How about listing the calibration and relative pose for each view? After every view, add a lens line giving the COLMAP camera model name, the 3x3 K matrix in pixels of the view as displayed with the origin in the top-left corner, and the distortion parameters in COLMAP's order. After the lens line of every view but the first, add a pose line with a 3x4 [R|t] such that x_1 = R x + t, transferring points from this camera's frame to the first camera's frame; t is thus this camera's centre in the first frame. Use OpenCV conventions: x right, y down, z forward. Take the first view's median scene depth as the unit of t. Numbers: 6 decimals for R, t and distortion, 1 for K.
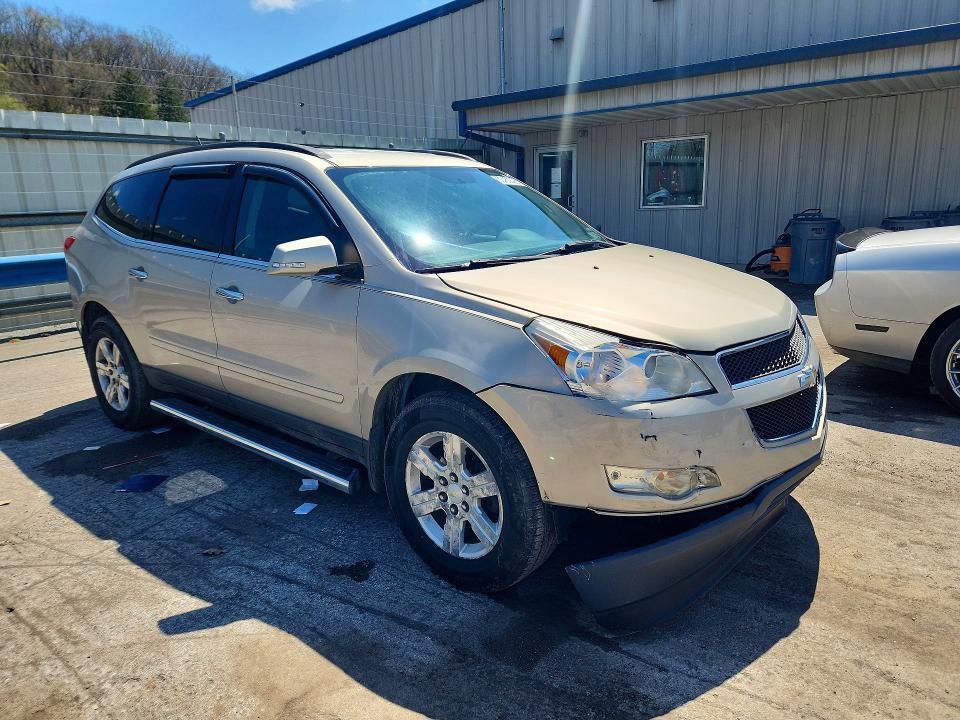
lens RADIAL K [[661.1, 0, 490.1], [0, 661.1, 357.5], [0, 0, 1]] dist [0.010330, -0.005503]
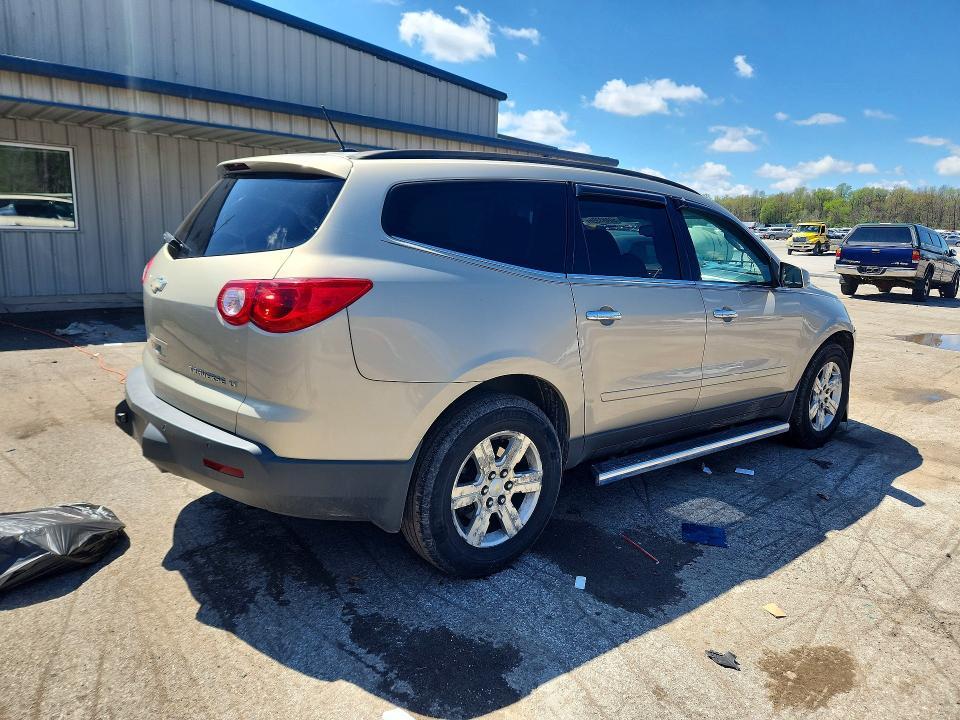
lens RADIAL K [[661.1, 0, 478.7], [0, 661.1, 364.5], [0, 0, 1]] dist [0.010330, -0.005503]
pose [[0.186975, -0.159344, 0.969355, -1.631213], [0.186708, 0.974535, 0.124182, -0.239093], [-0.964459, 0.157768, 0.211964, 1.218185]]
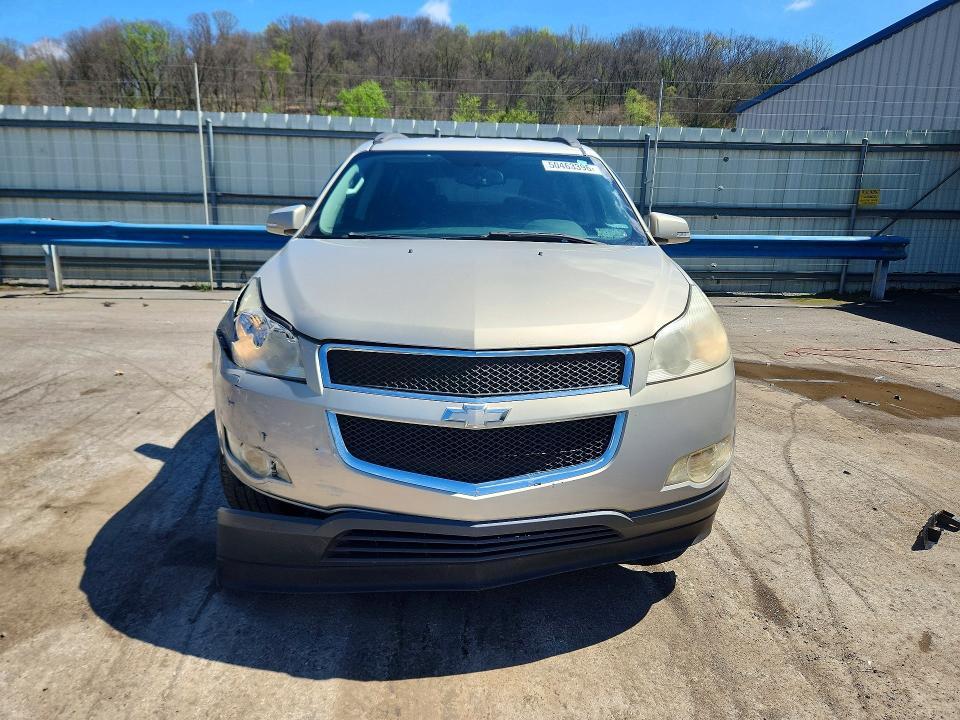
lens RADIAL K [[661.1, 0, 480.1], [0, 661.1, 350.9], [0, 0, 1]] dist [0.010330, -0.005503]
pose [[0.640283, 0.214639, -0.737542, 0.816563], [-0.228217, 0.969966, 0.084157, -0.087023], [0.733454, 0.114436, 0.670037, 0.390073]]
